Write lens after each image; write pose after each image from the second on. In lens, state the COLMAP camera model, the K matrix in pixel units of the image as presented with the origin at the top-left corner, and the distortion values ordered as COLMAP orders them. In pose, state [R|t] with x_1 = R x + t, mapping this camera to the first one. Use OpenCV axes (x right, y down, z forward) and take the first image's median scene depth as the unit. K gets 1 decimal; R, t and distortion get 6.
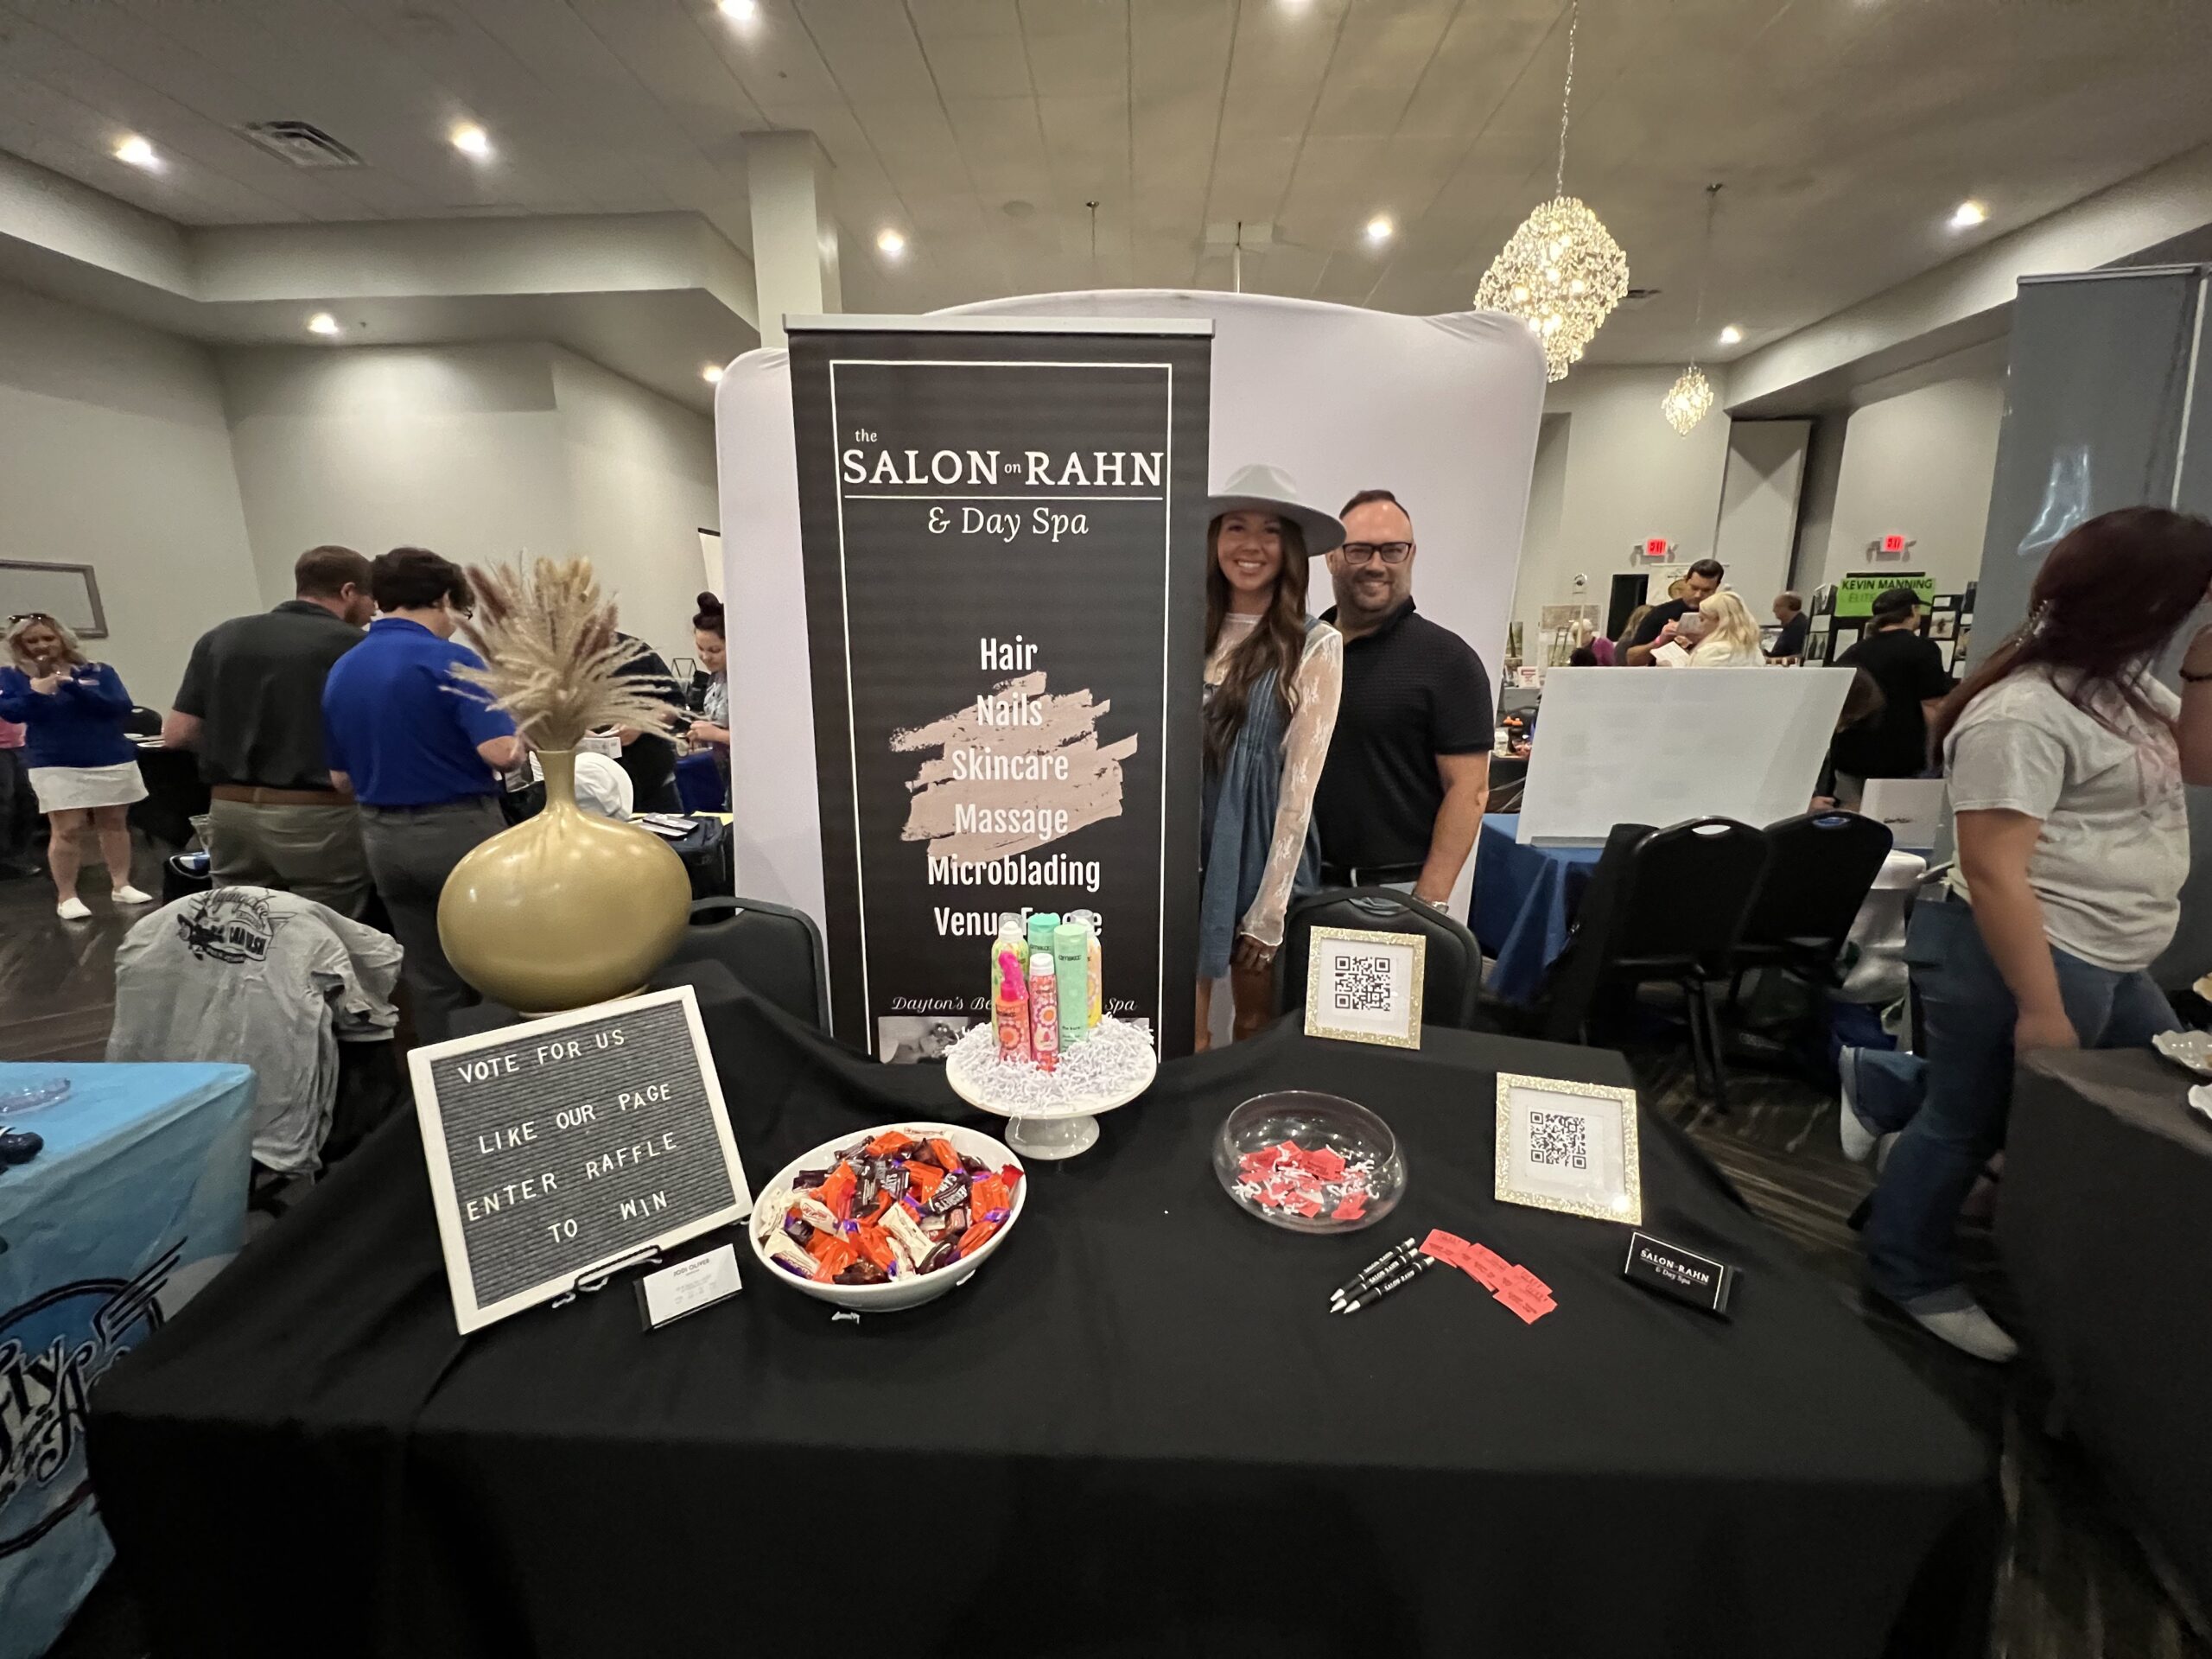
lens RADIAL K [[880.9, 0, 1104.5], [0, 880.9, 829.9], [0, 0, 1]] dist [-0.002714, 0.000441]
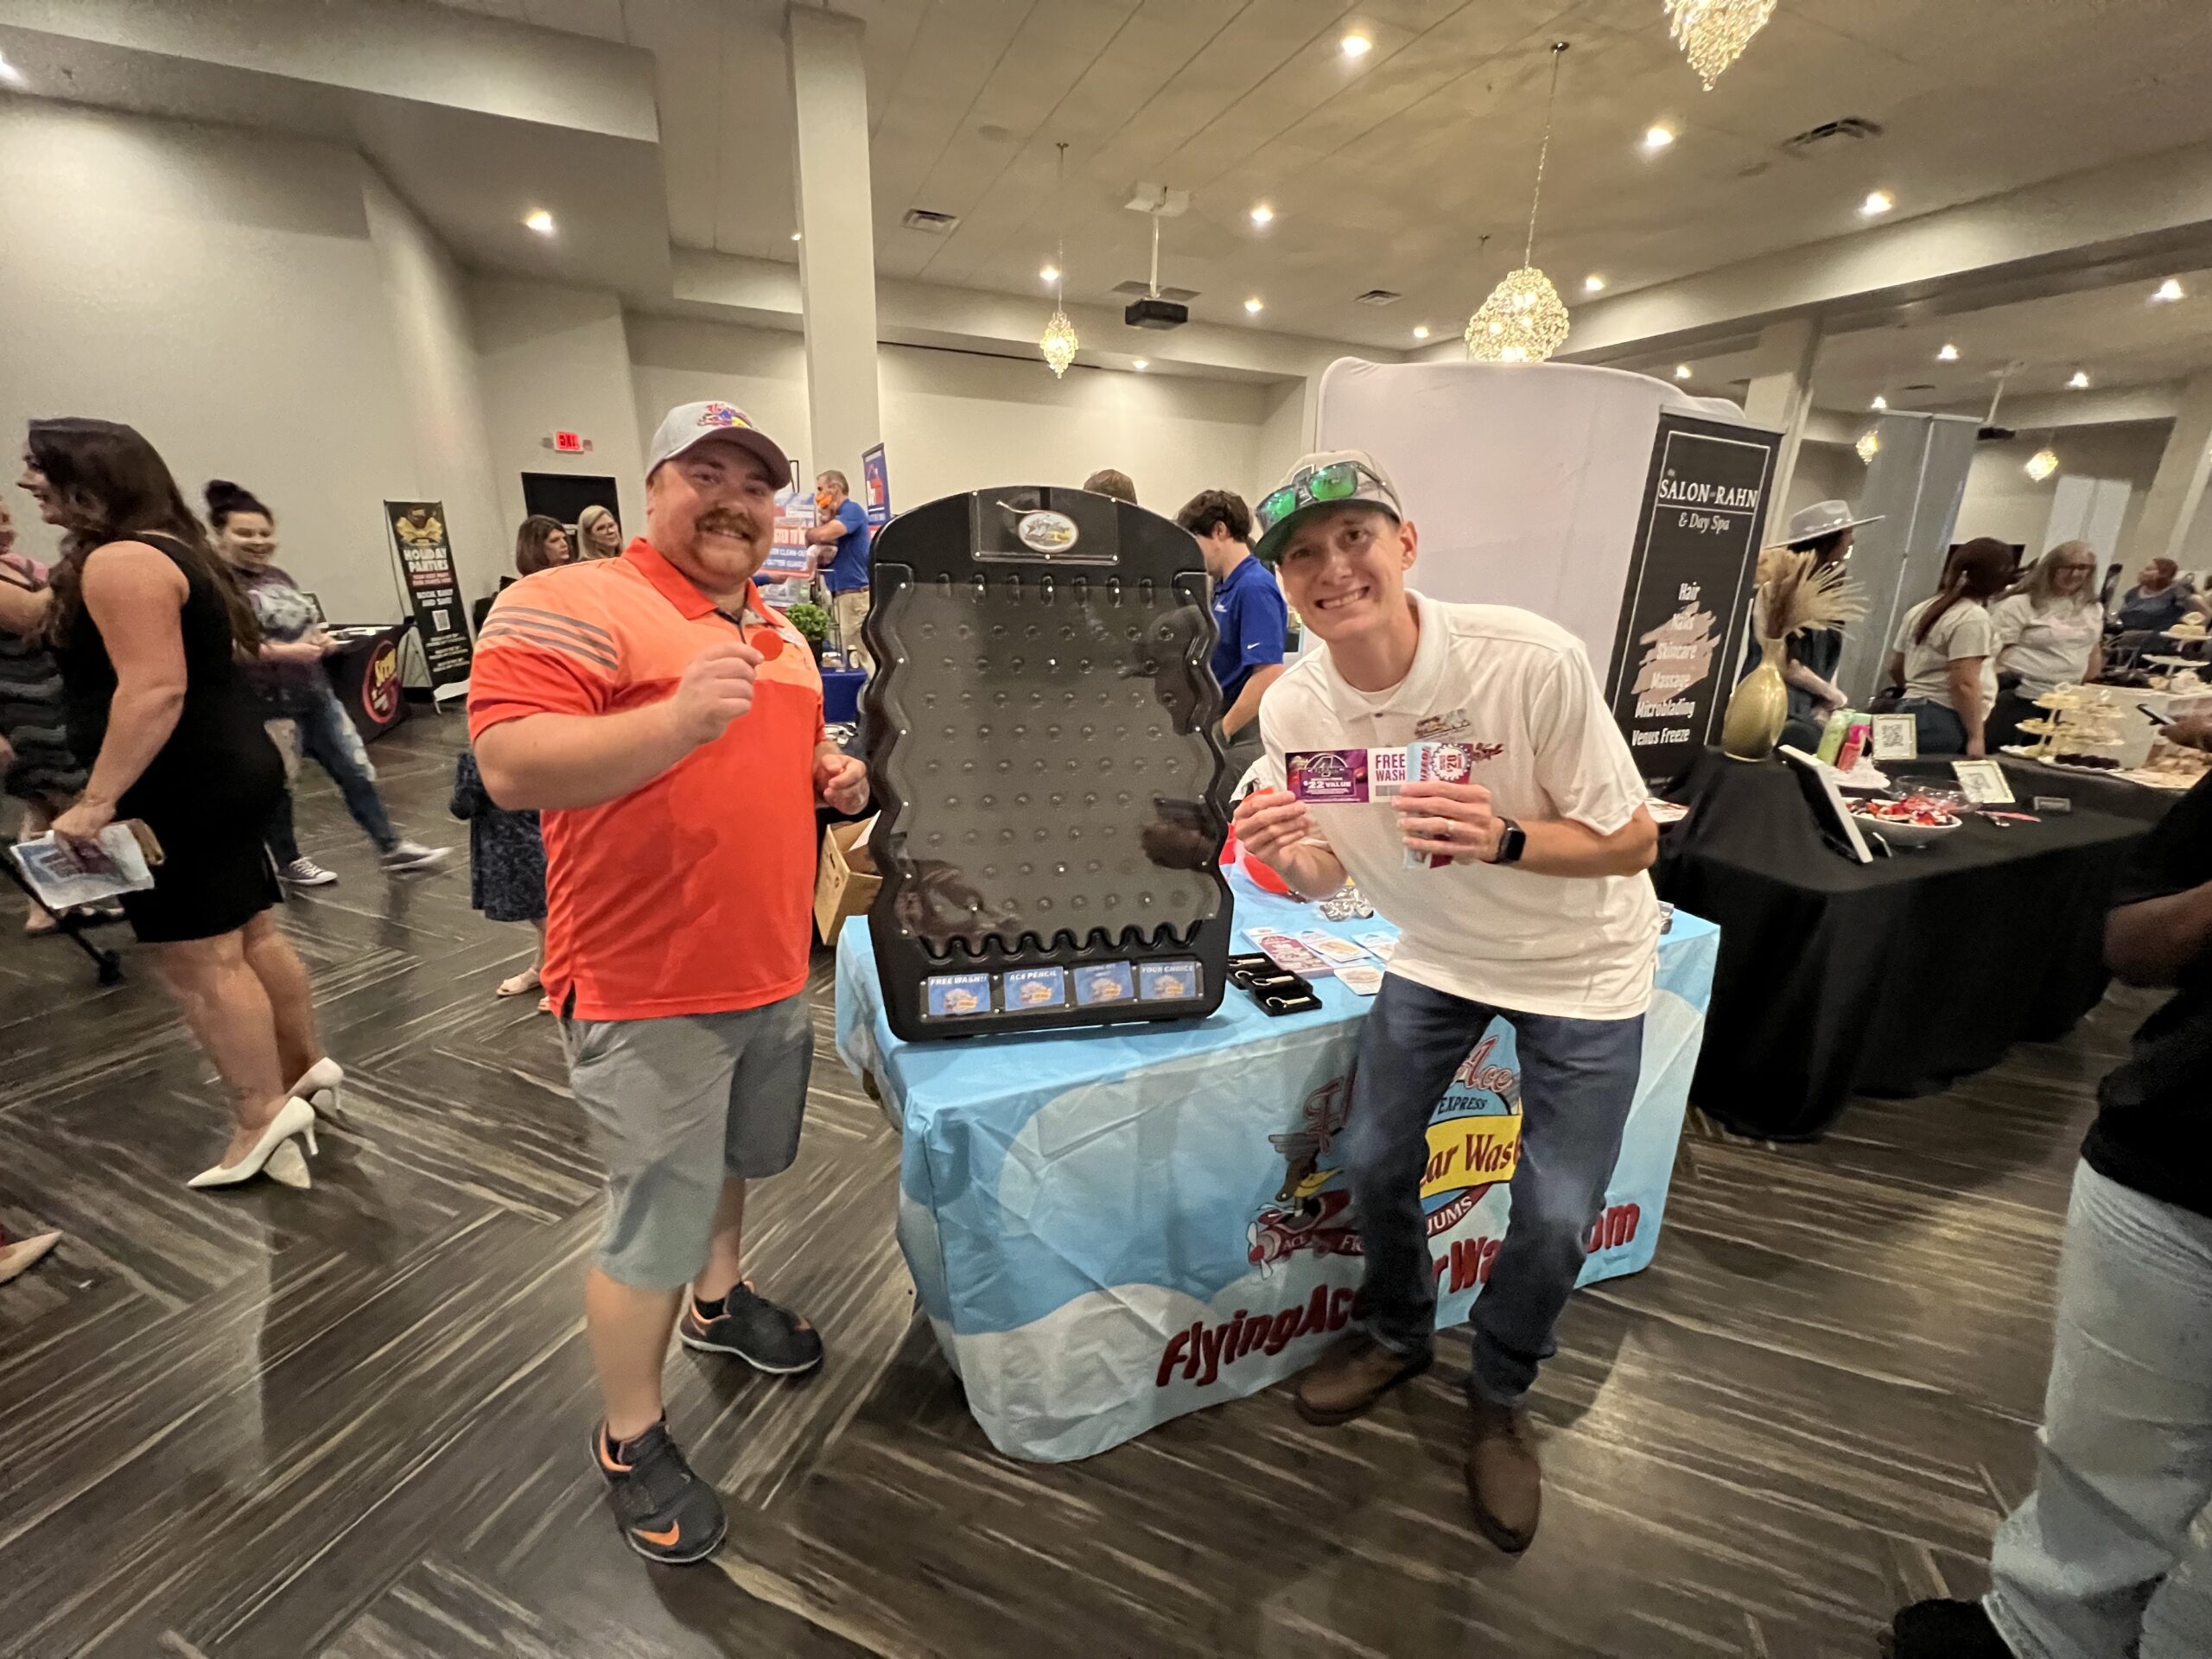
lens RADIAL K [[880.9, 0, 1109.9], [0, 880.9, 830.5], [0, 0, 1]] dist [-0.002714, 0.000441]
pose [[0.903696, -0.095966, 0.417281, -2.047744], [0.056670, 0.992793, 0.105593, 0.040758], [-0.424408, -0.071777, 0.902622, -0.221959]]
